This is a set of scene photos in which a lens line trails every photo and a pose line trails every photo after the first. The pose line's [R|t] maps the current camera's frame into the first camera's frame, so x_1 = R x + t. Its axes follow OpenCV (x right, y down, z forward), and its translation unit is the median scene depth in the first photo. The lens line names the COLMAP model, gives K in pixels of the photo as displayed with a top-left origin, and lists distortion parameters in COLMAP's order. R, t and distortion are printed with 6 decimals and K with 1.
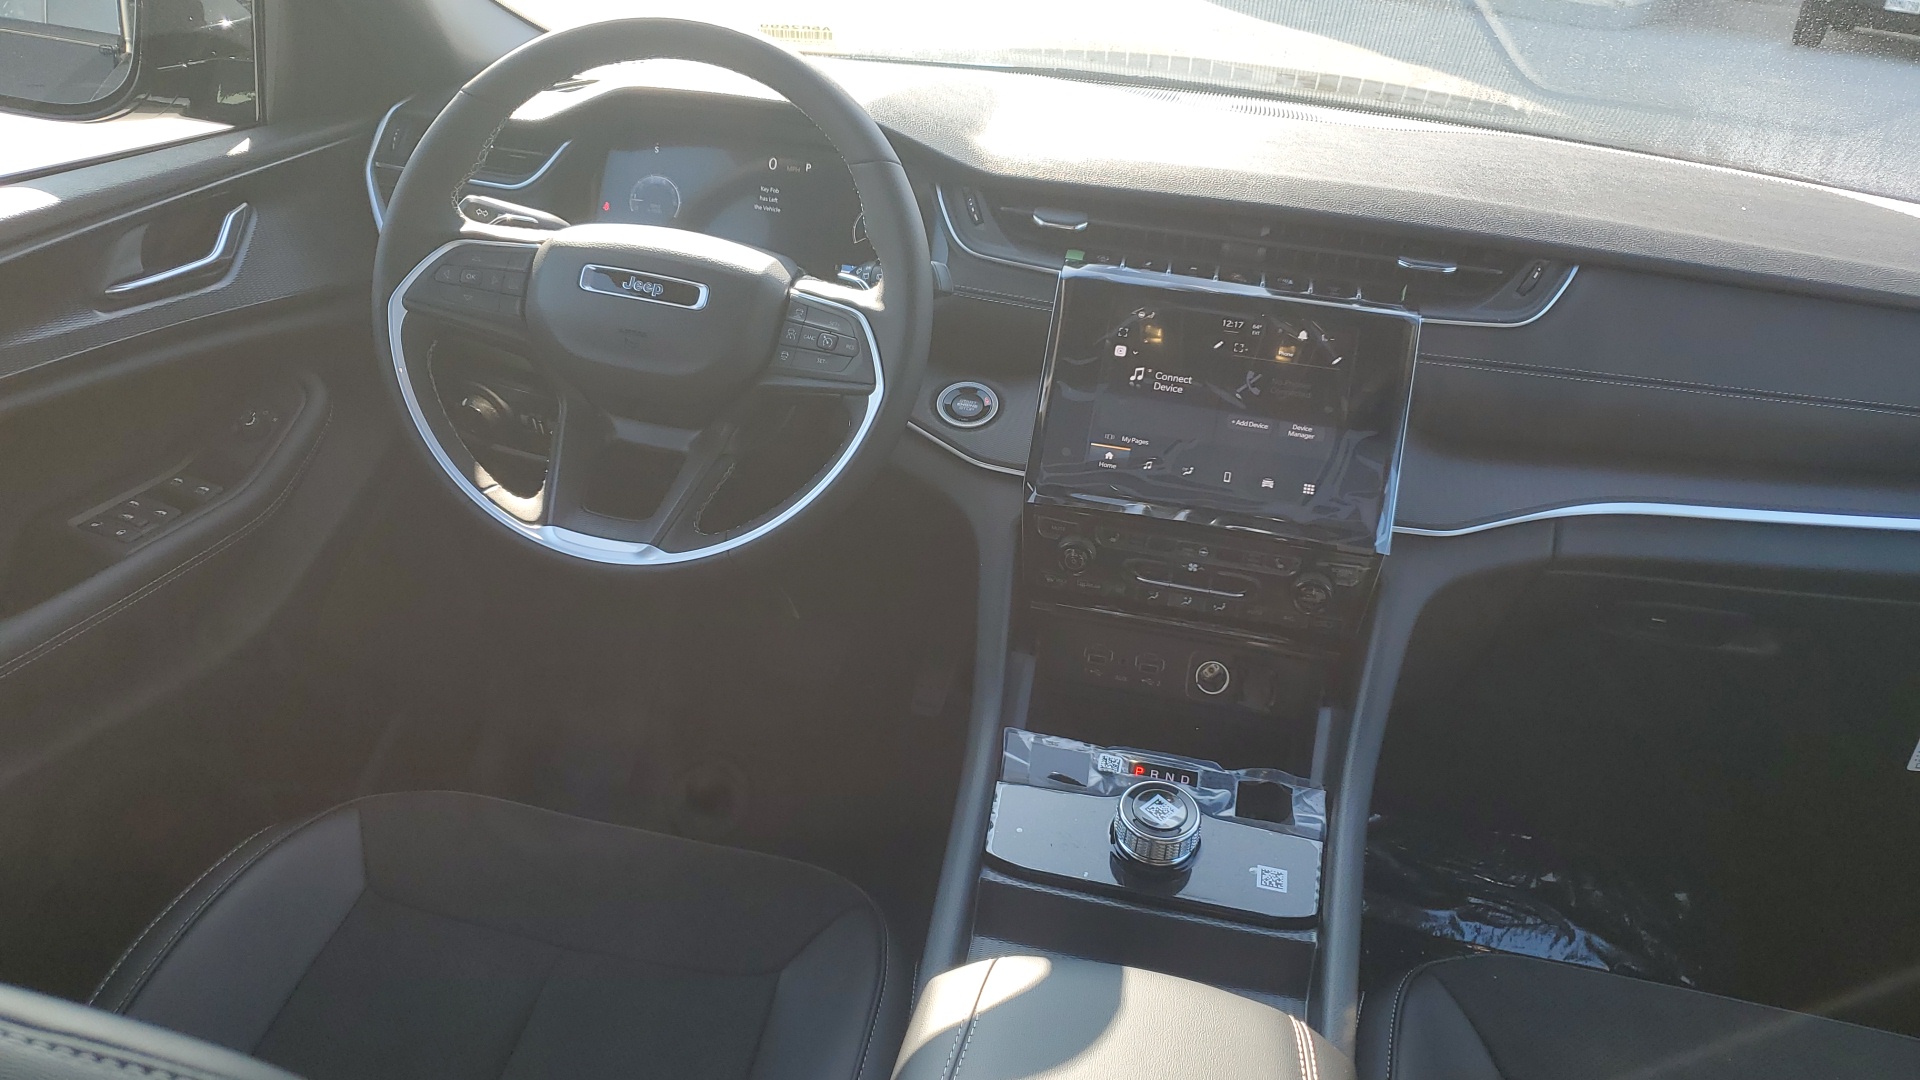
lens RADIAL K [[1481.8, 0, 980.4], [0, 1481.8, 529.2], [0, 0, 1]] dist [0.048366, -0.044019]
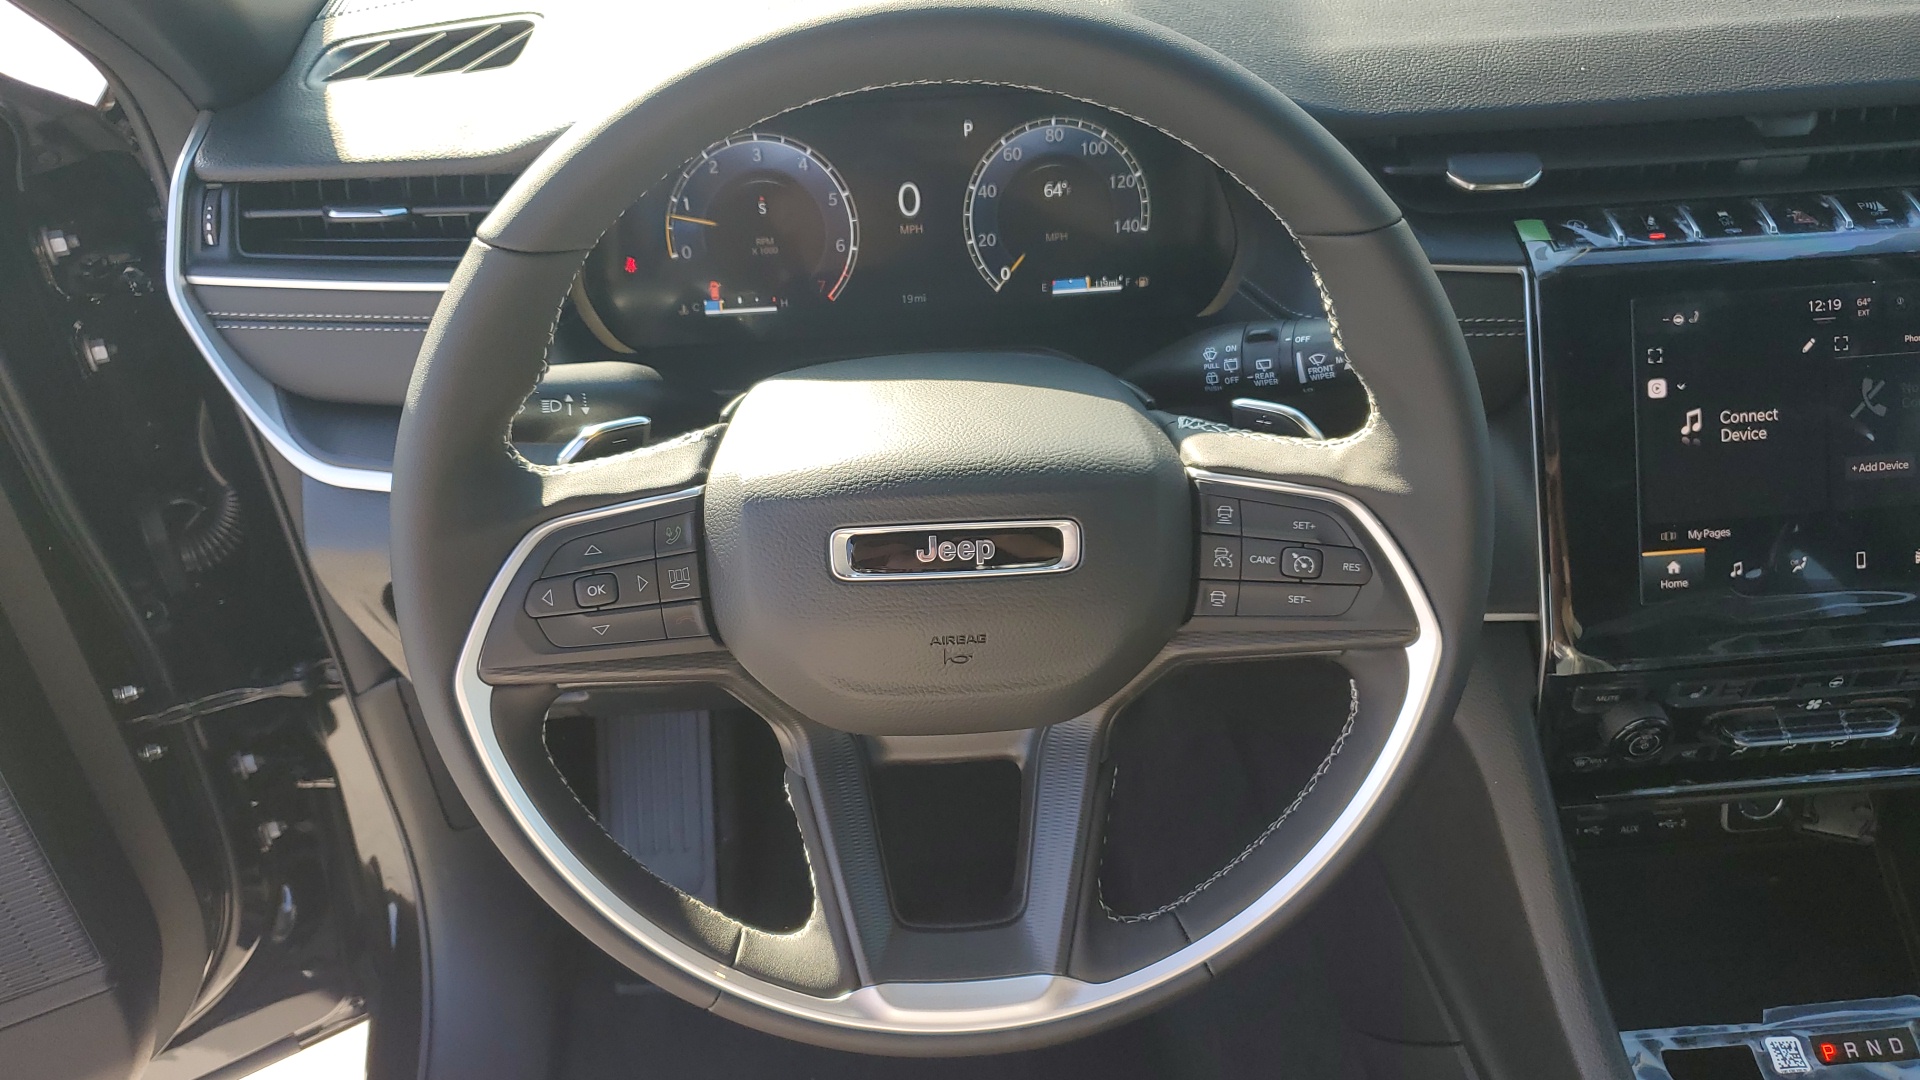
lens RADIAL K [[1481.8, 0, 983.5], [0, 1481.8, 530.3], [0, 0, 1]] dist [0.048366, -0.044019]
pose [[0.958006, -0.246416, 0.146644, -0.273256], [0.202563, 0.943527, 0.262153, -0.284292], [-0.202961, -0.221439, 0.953819, 0.474264]]
